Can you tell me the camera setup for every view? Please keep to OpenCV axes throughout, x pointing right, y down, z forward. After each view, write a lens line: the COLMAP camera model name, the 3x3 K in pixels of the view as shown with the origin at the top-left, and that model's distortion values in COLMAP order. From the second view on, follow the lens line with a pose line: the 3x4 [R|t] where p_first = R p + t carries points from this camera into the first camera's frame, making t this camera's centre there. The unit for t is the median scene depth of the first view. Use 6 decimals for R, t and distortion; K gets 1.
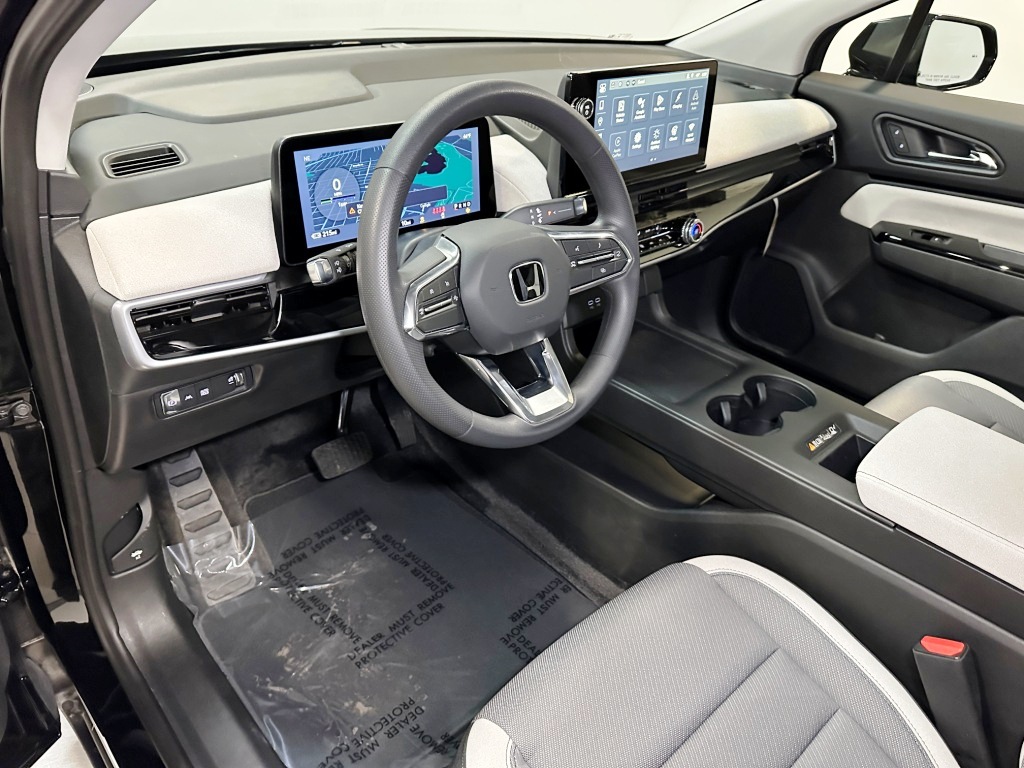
lens RADIAL K [[704.1, 0, 507.3], [0, 704.1, 386.9], [0, 0, 1]] dist [0.061452, -0.096914]
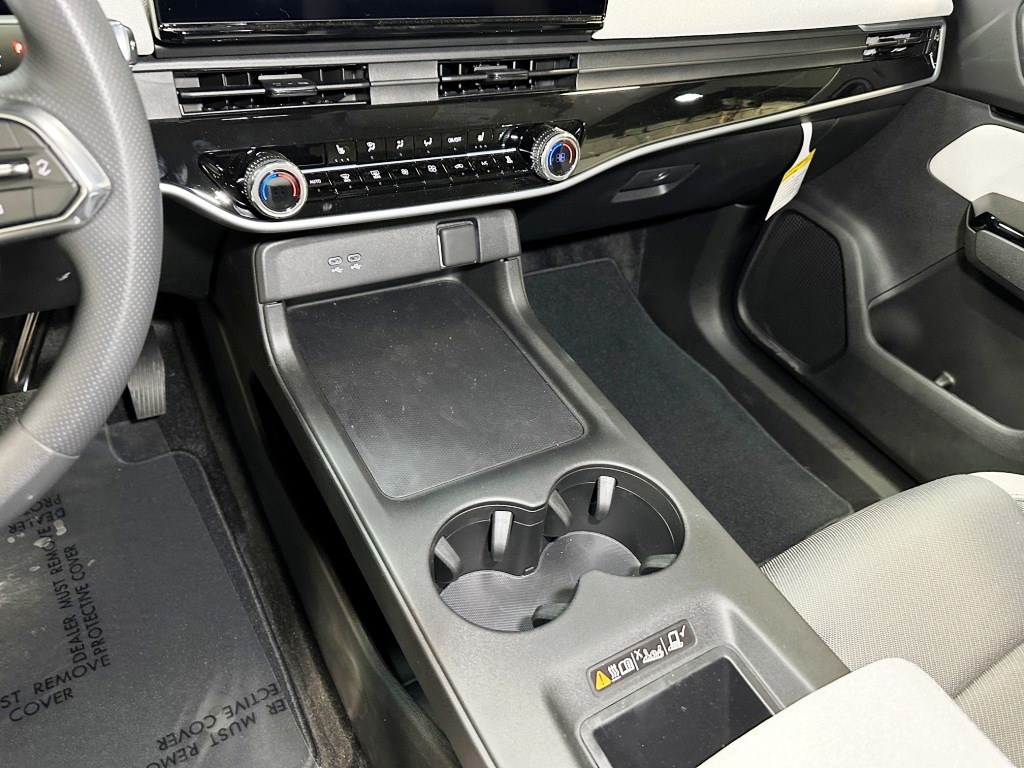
lens RADIAL K [[704.1, 0, 507.3], [0, 704.1, 386.9], [0, 0, 1]] dist [0.061452, -0.096914]
pose [[0.973676, 0.194761, -0.118416, 0.335610], [-0.175877, 0.972418, 0.153200, -0.136350], [0.144987, -0.128341, 0.981075, 0.496072]]
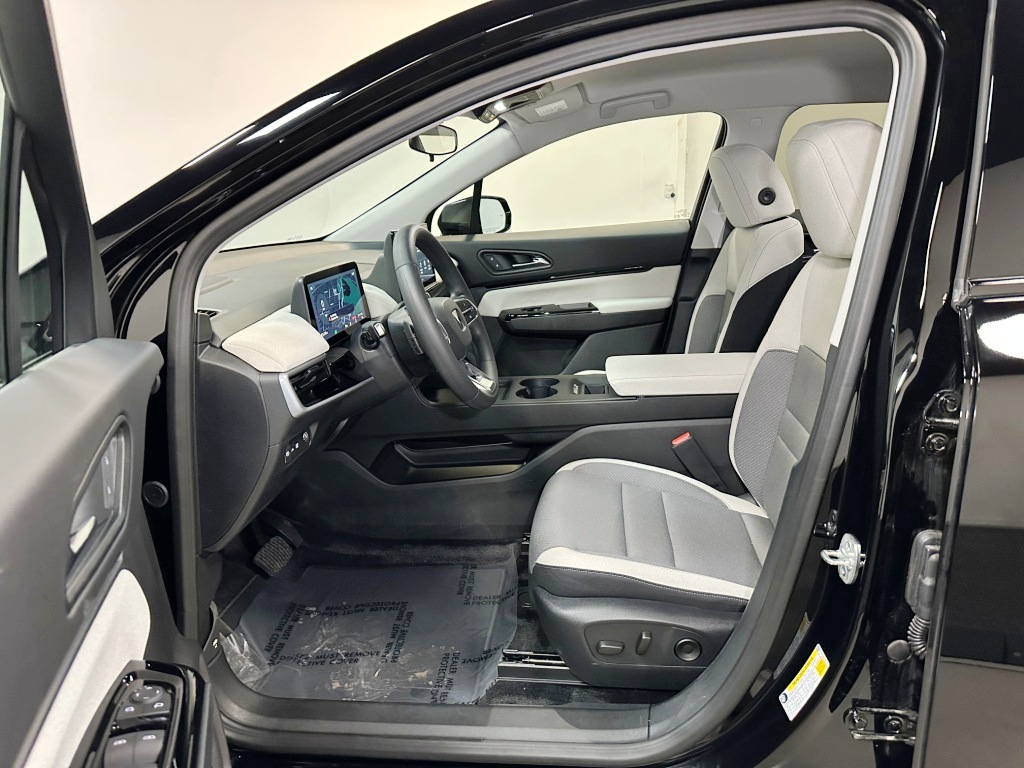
lens RADIAL K [[704.1, 0, 507.3], [0, 704.1, 386.9], [0, 0, 1]] dist [0.061452, -0.096914]
pose [[0.750468, -0.272612, 0.602064, -0.675196], [0.433182, 0.890901, -0.136561, 0.205341], [-0.499151, 0.363287, 0.786683, -0.293173]]
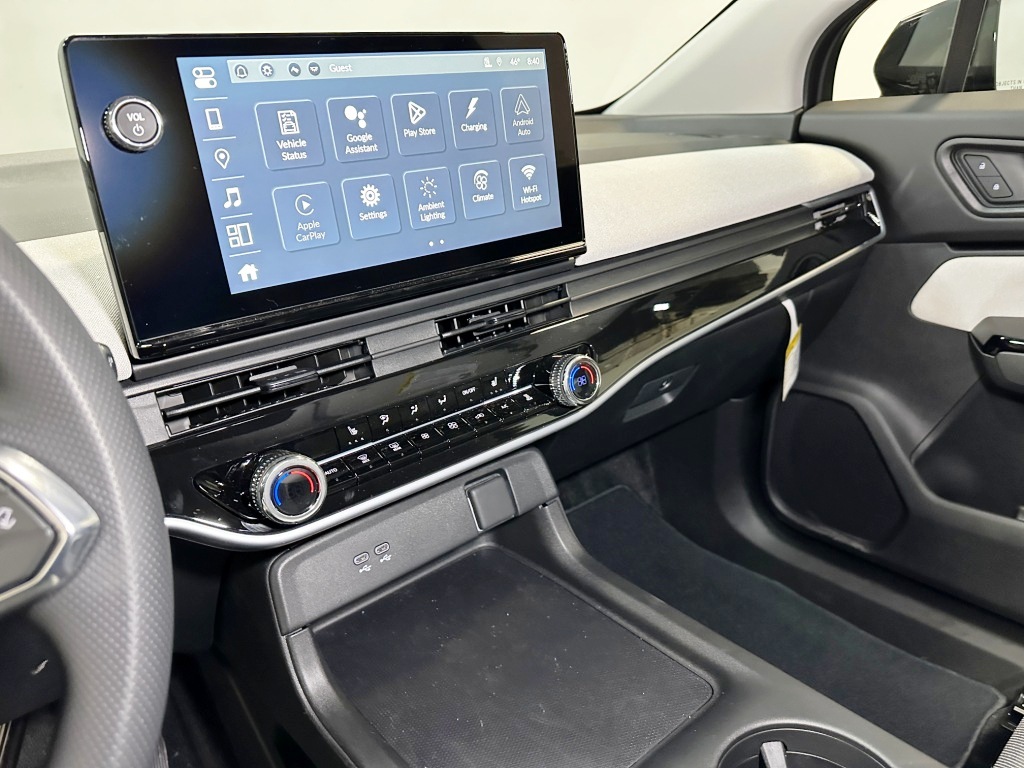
lens RADIAL K [[721.1, 0, 512.0], [0, 721.1, 384.0], [0, 0, 1]] dist [0.090255, -0.149385]
pose [[0.989505, -0.107638, -0.096402, 0.278918], [0.085711, 0.974339, -0.208127, -0.127856], [0.116331, 0.197680, 0.973339, 0.553298]]
